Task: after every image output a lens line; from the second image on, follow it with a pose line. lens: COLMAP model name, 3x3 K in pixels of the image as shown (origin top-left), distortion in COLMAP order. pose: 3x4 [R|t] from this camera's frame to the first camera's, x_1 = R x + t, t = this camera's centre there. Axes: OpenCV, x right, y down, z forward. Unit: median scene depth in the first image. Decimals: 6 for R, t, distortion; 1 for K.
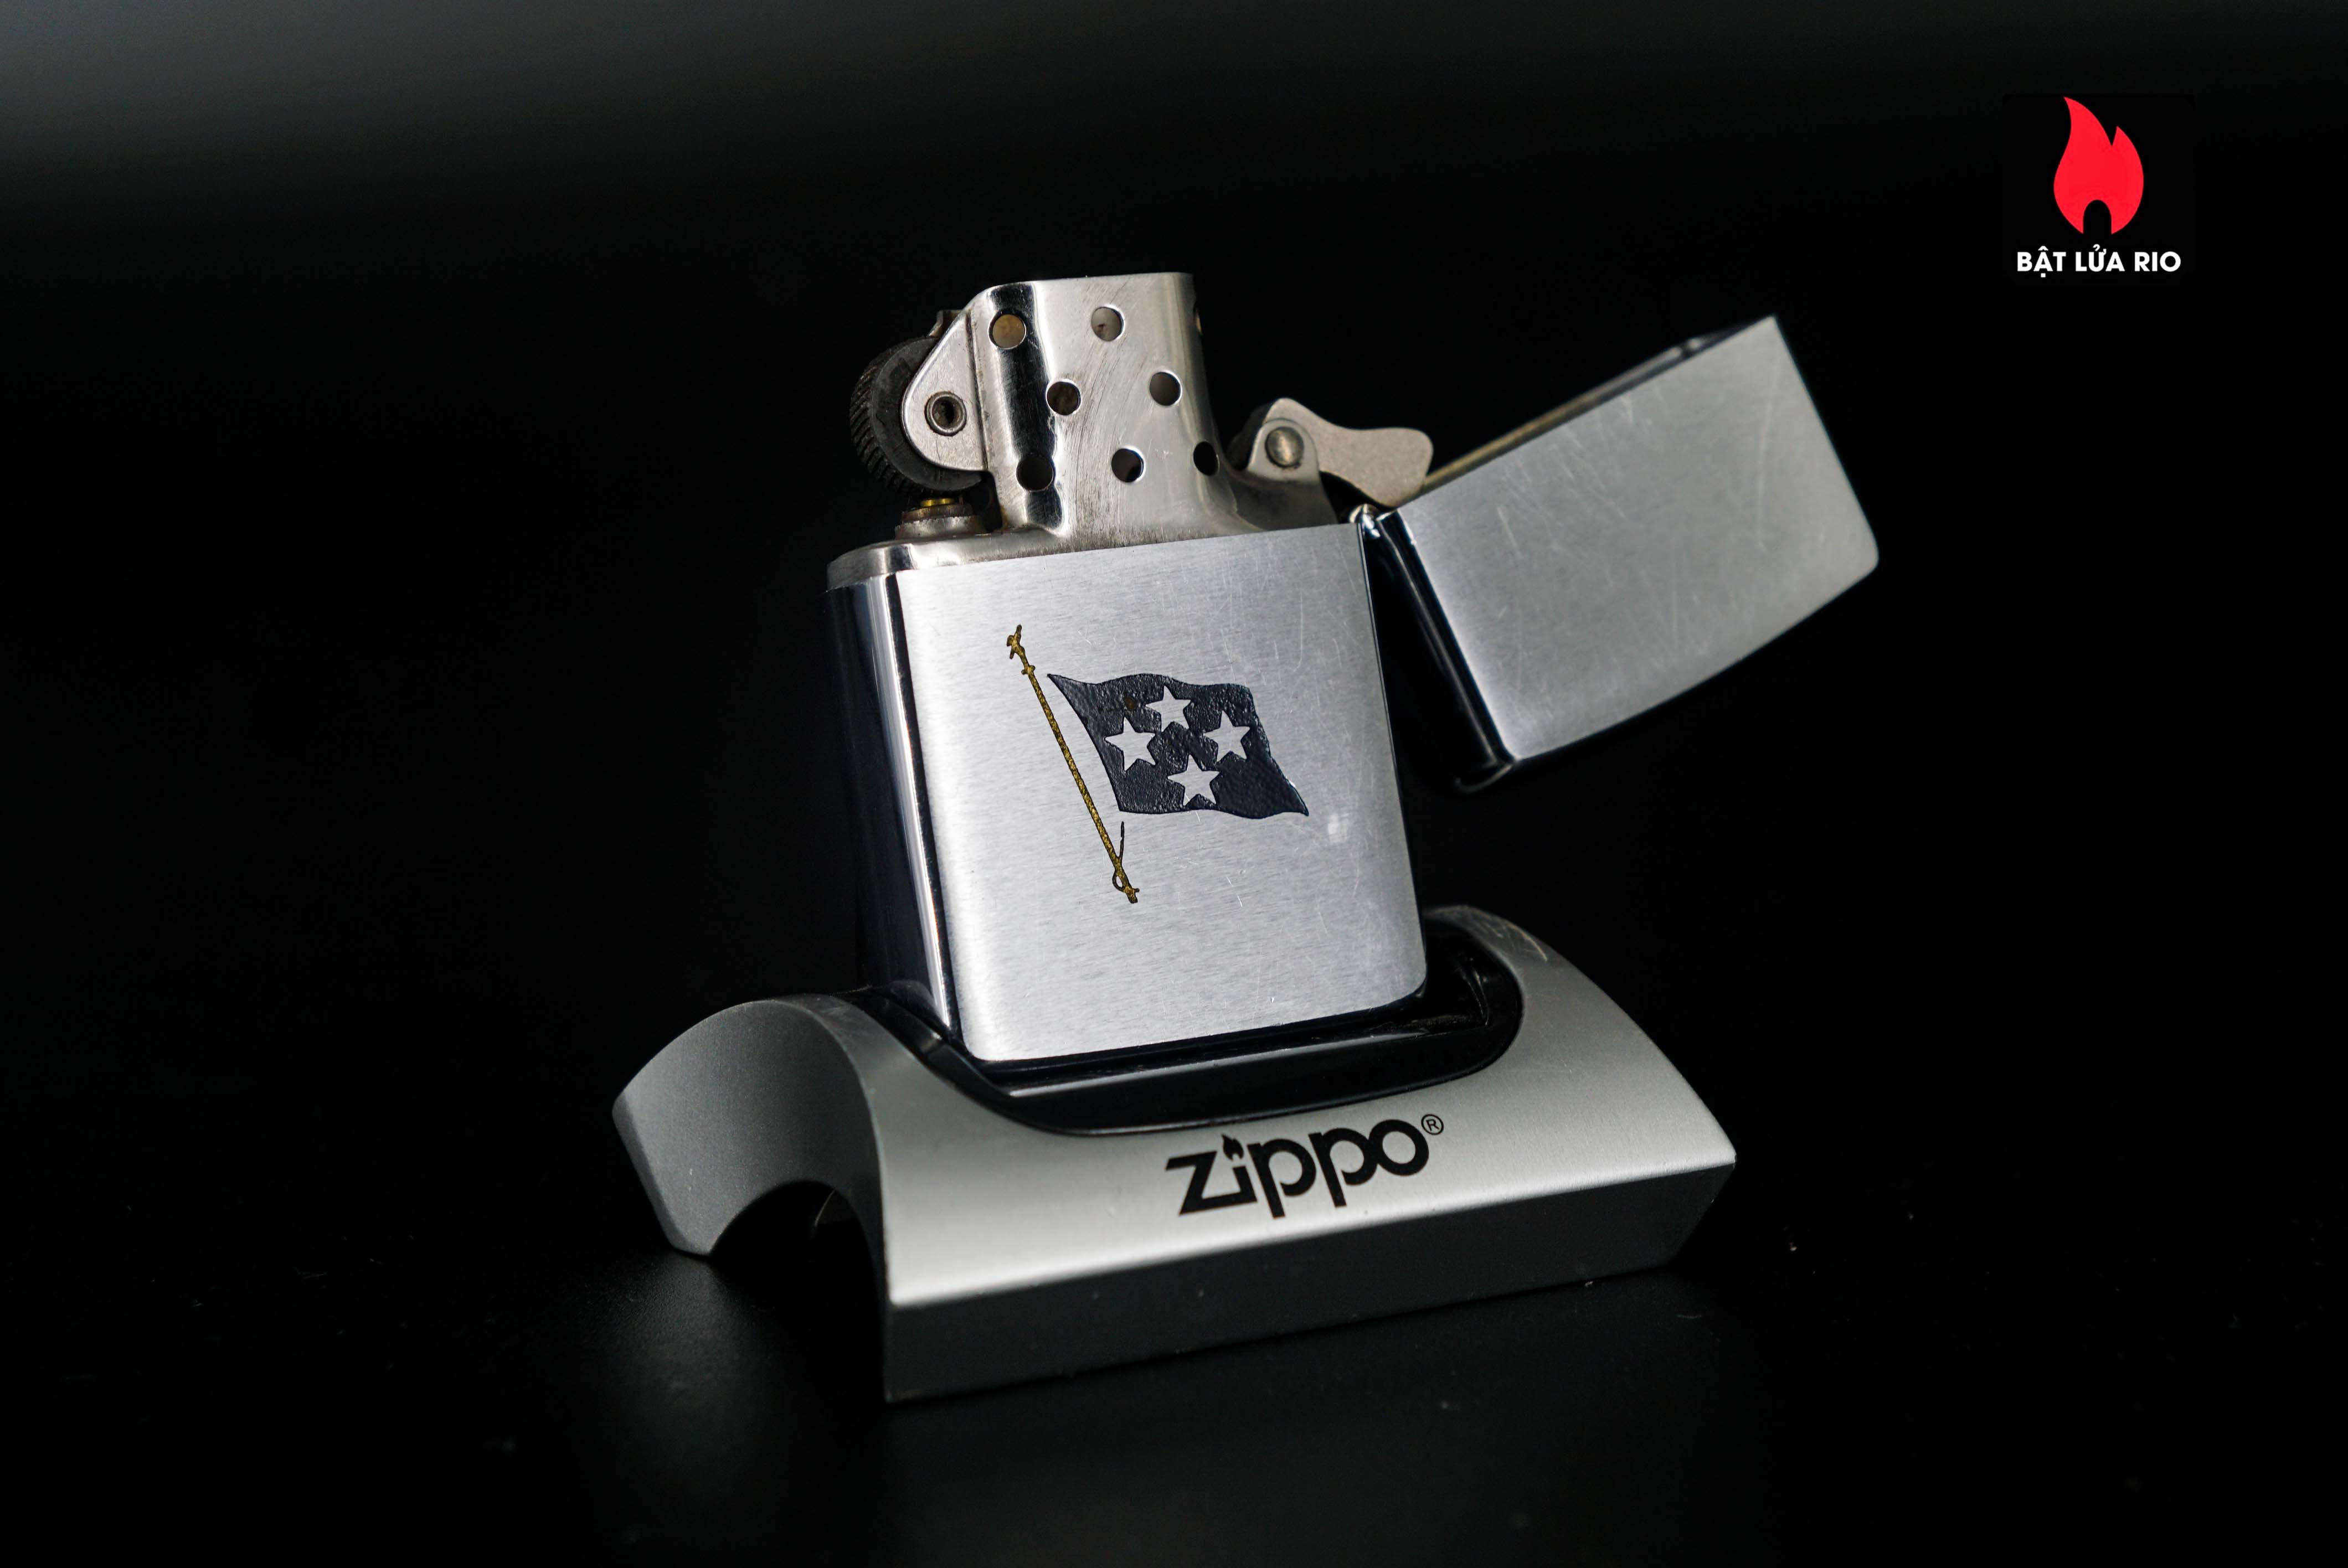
lens RADIAL K [[5634.4, 0, 1174.0], [0, 5634.4, 784.0], [0, 0, 1]] dist [0.224475, -0.002603]
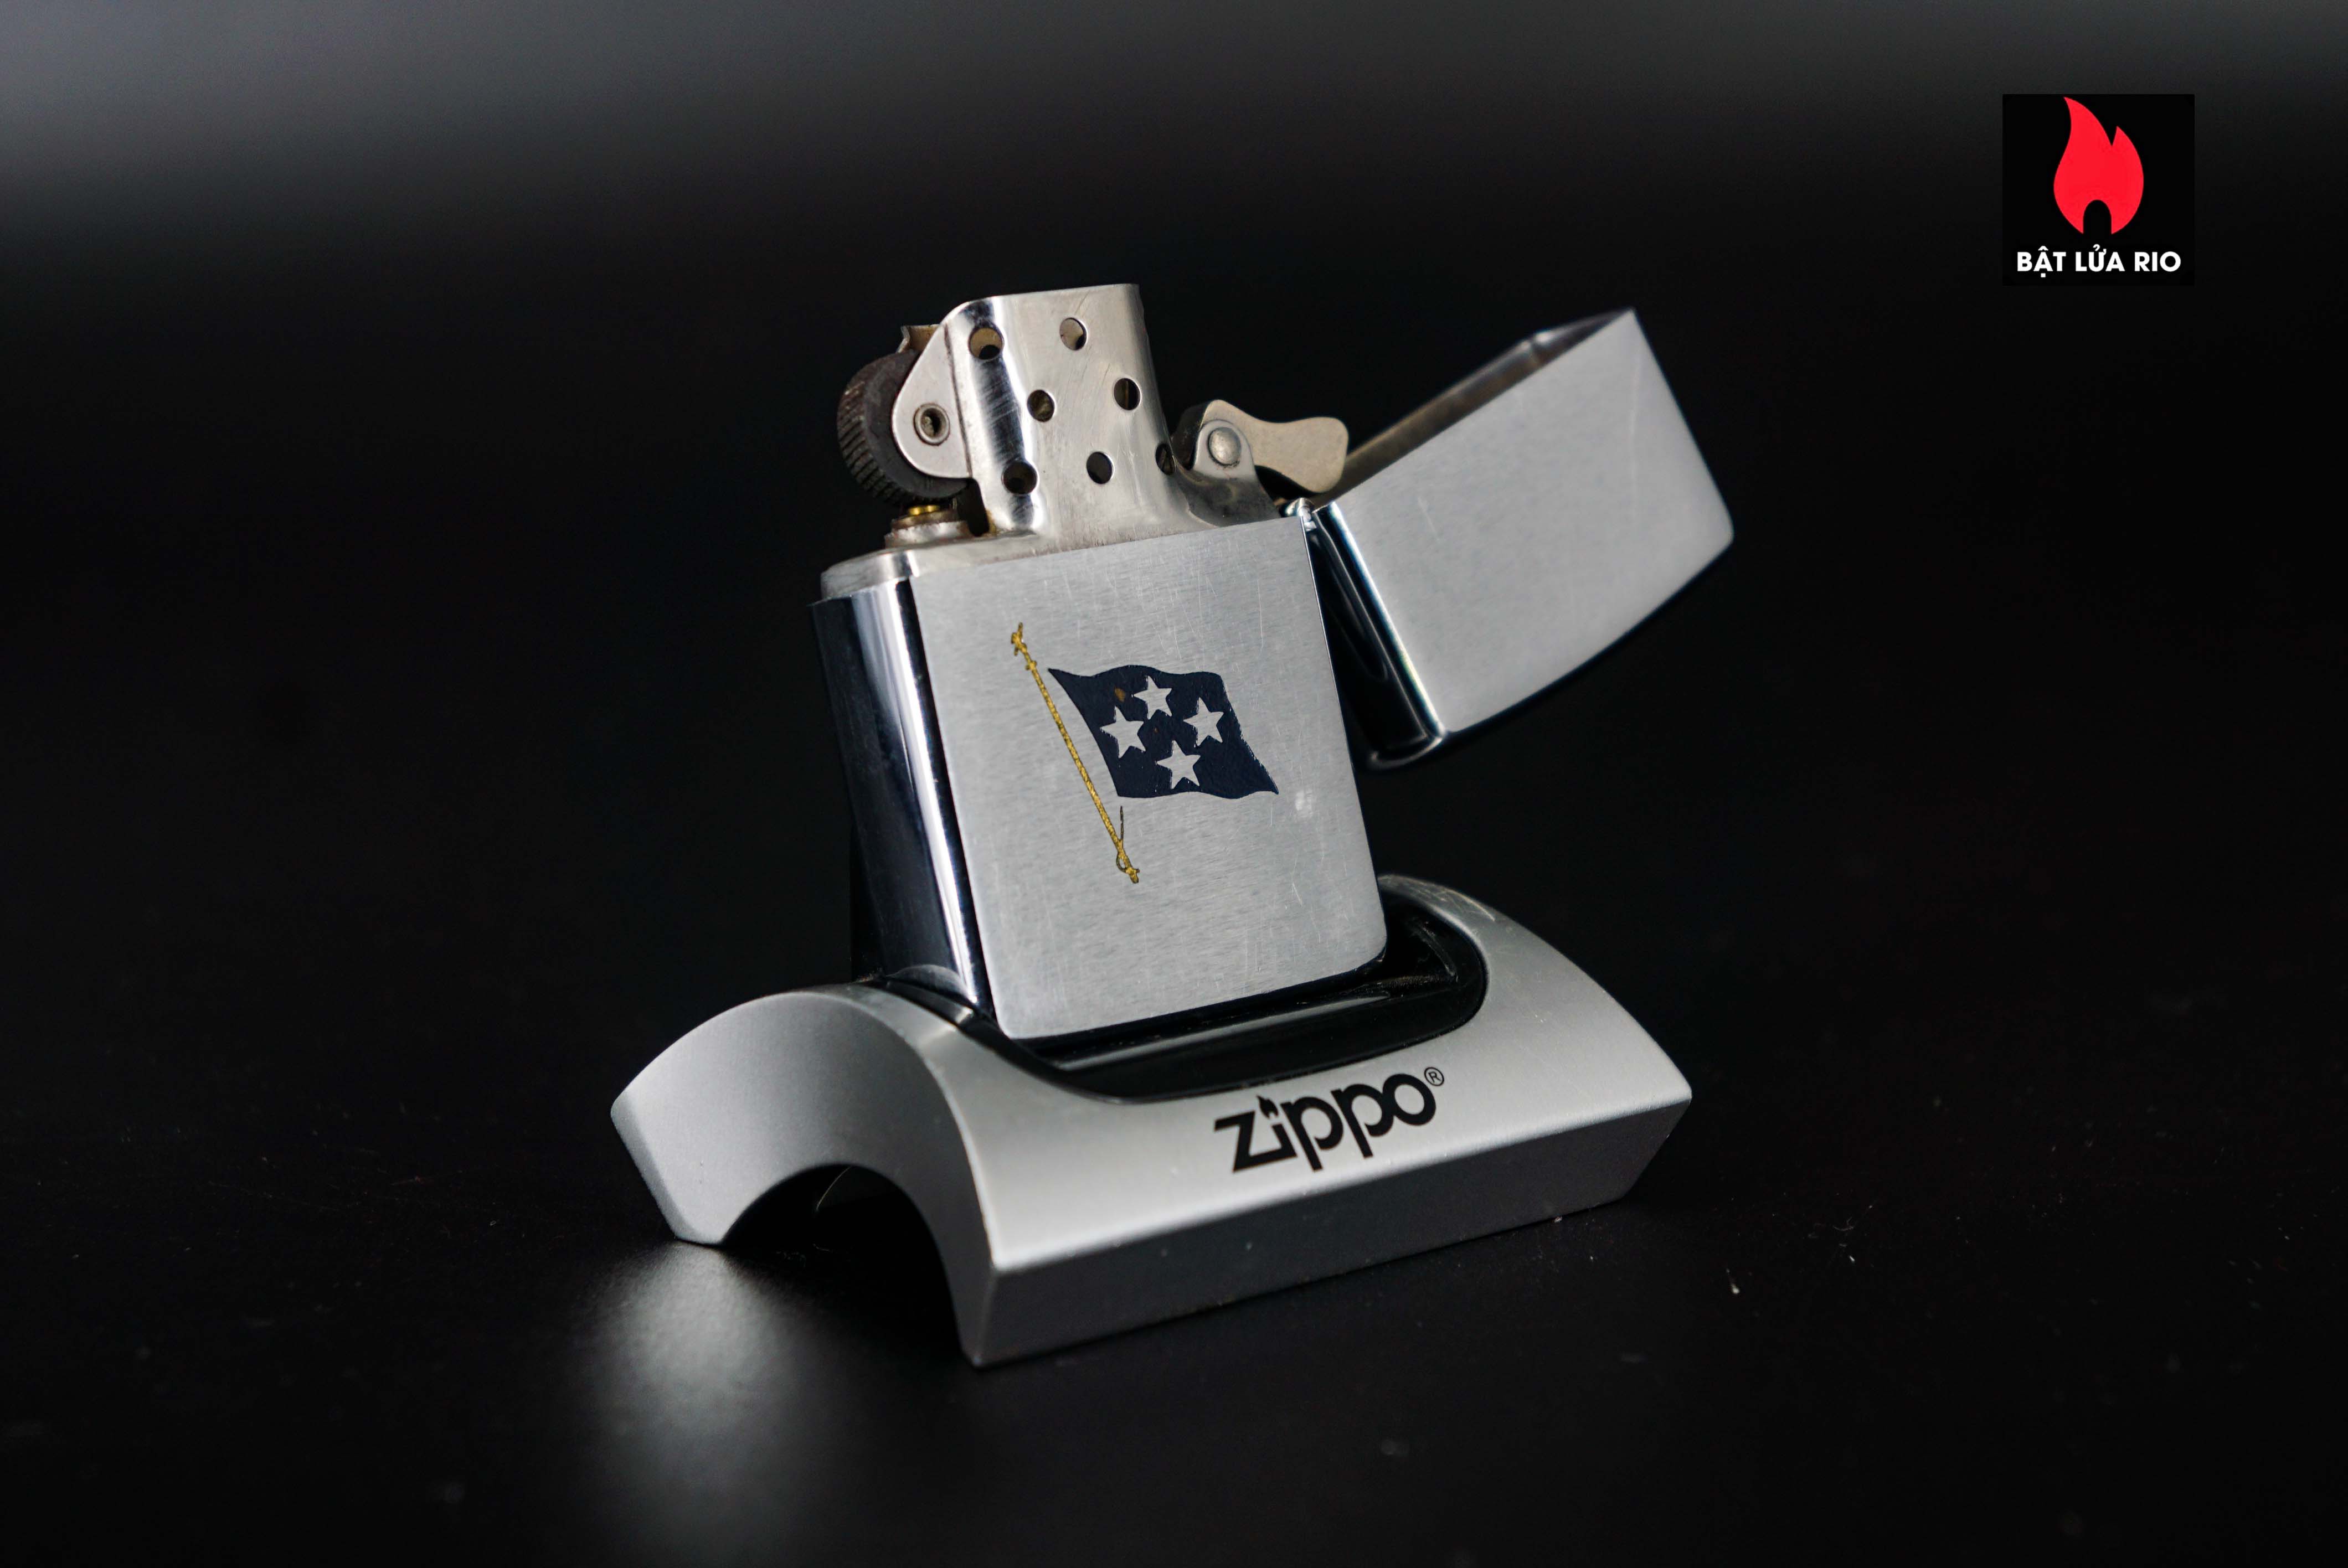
lens RADIAL K [[5634.4, 0, 1174.0], [0, 5634.4, 784.0], [0, 0, 1]] dist [0.224475, -0.002603]
pose [[0.982526, -0.045528, 0.180473, -0.188023], [0.046785, 0.998901, -0.002710, 0.005849], [-0.180151, 0.011106, 0.983576, -0.035605]]
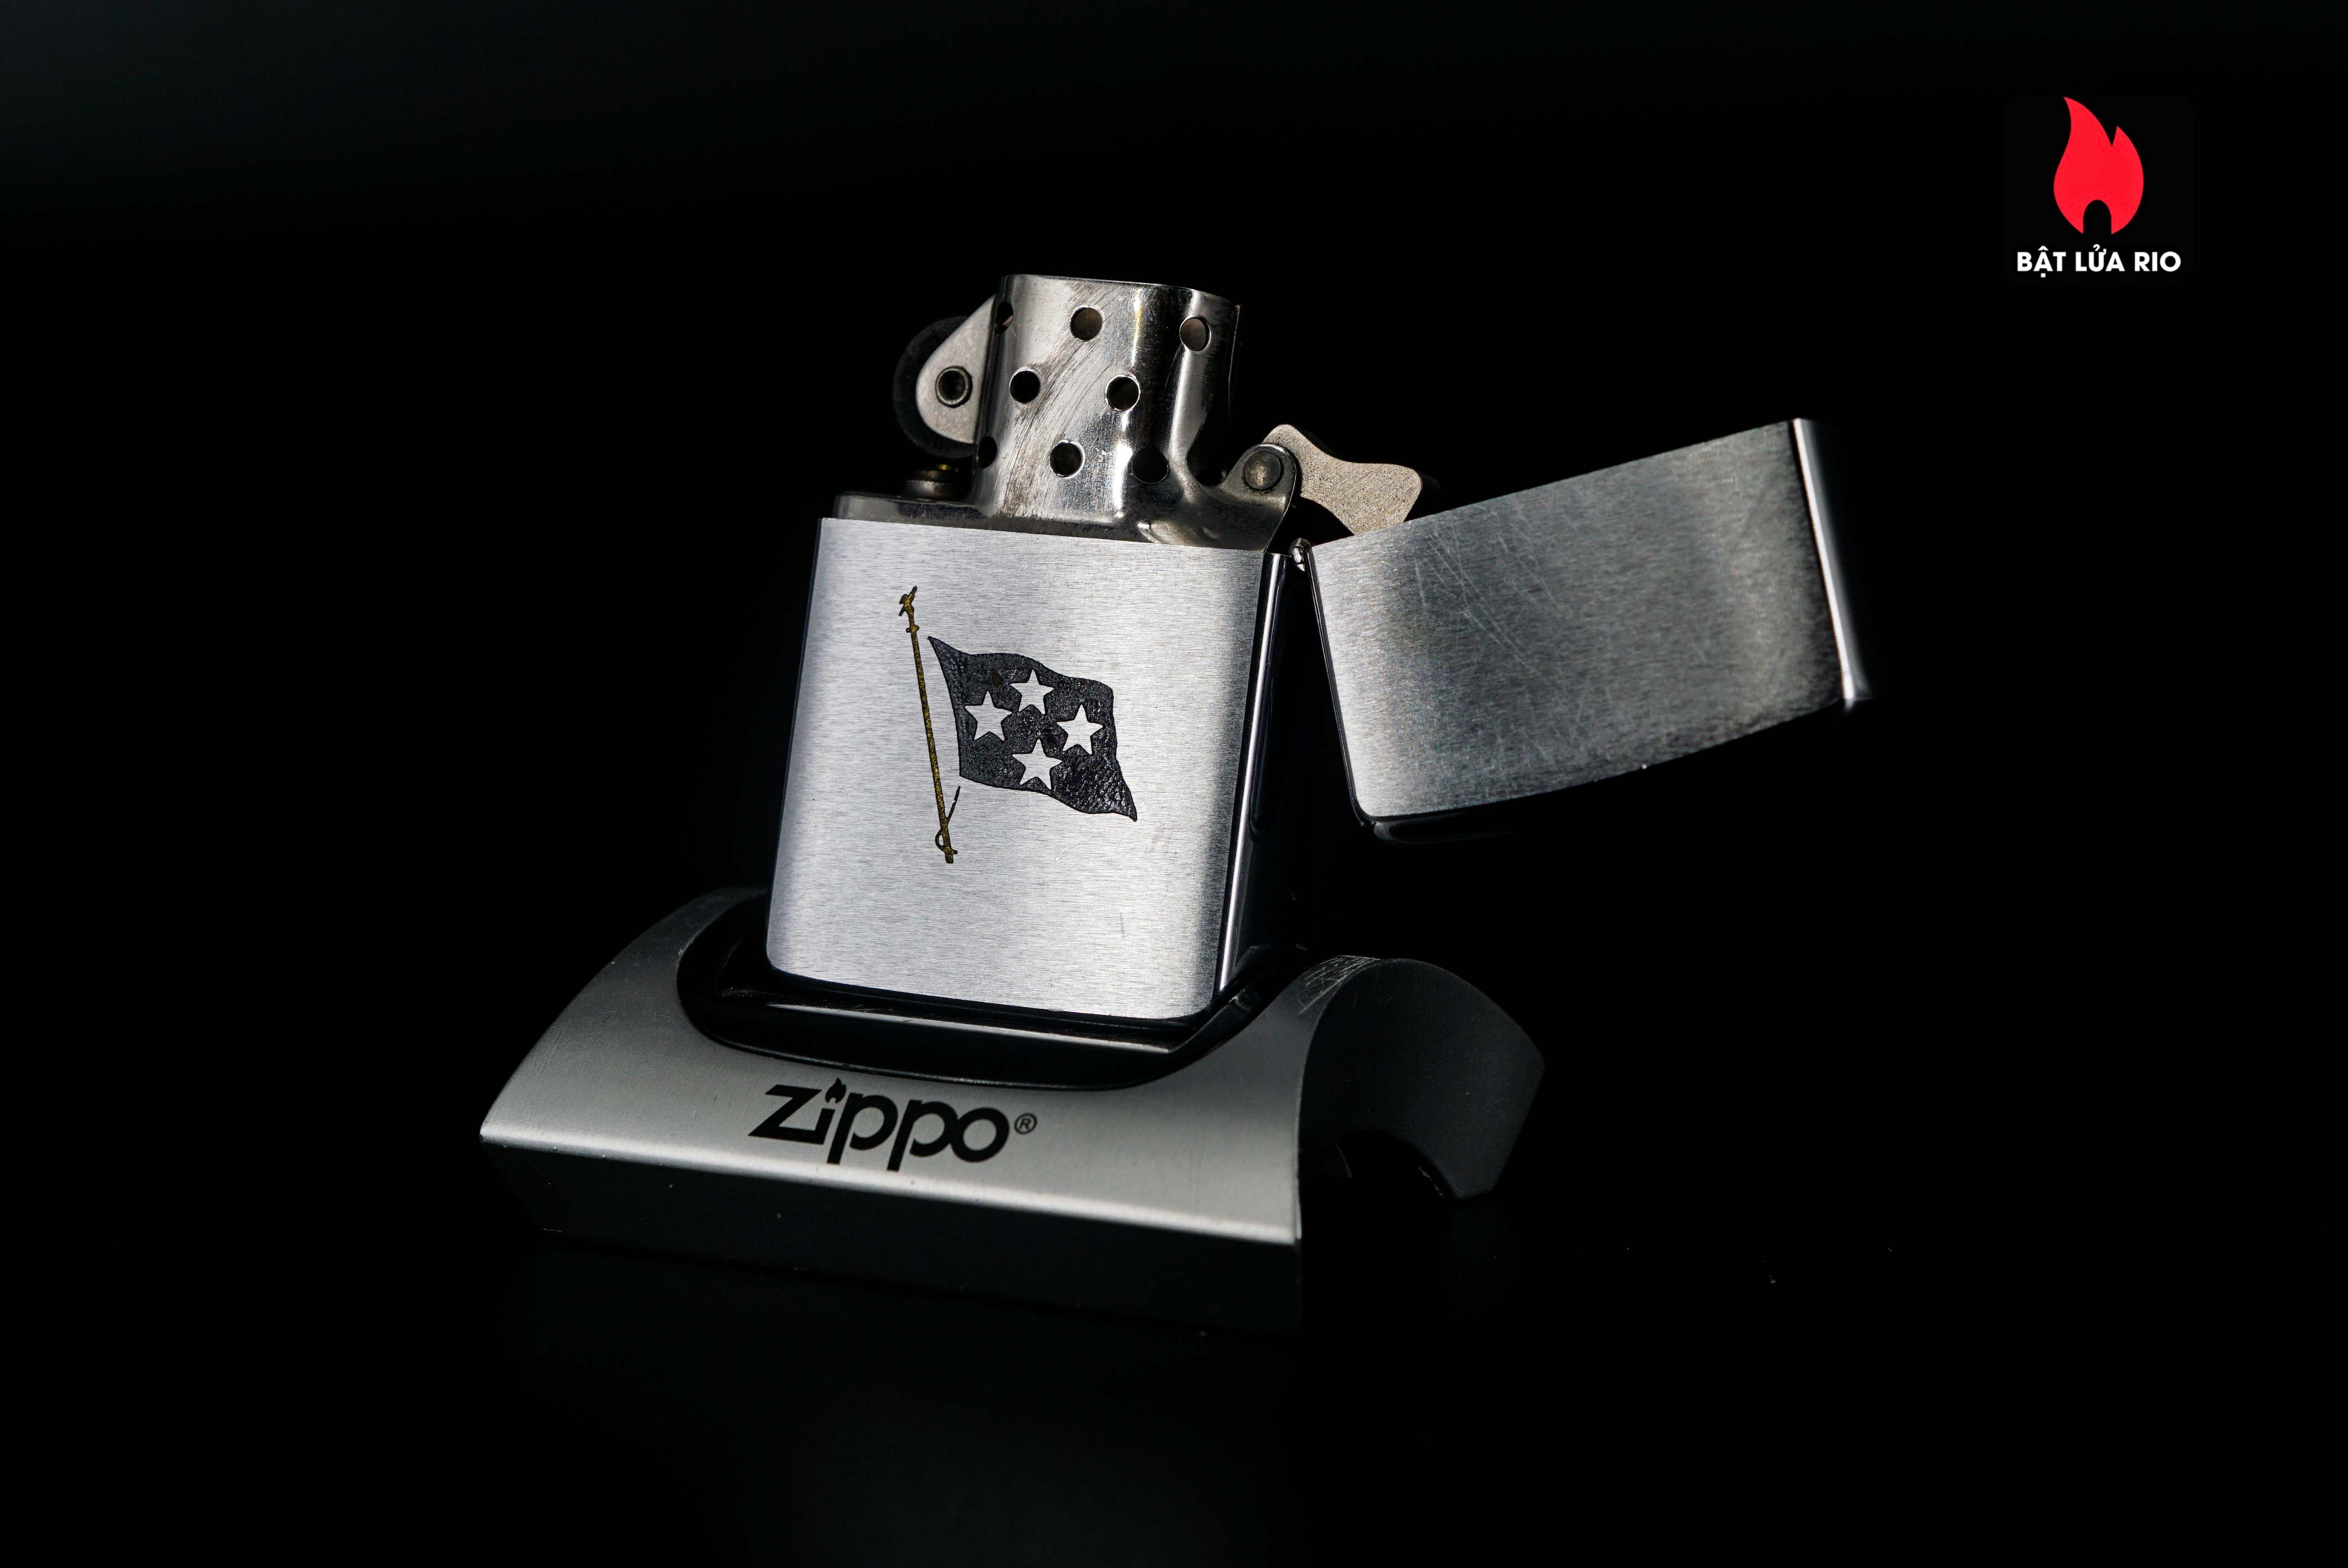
lens RADIAL K [[5634.4, 0, 1174.0], [0, 5634.4, 784.0], [0, 0, 1]] dist [0.224475, -0.002603]
pose [[0.611033, 0.183780, -0.769976, 0.826817], [-0.179613, 0.979496, 0.091253, -0.097141], [0.770959, 0.082539, 0.631514, 0.360039]]
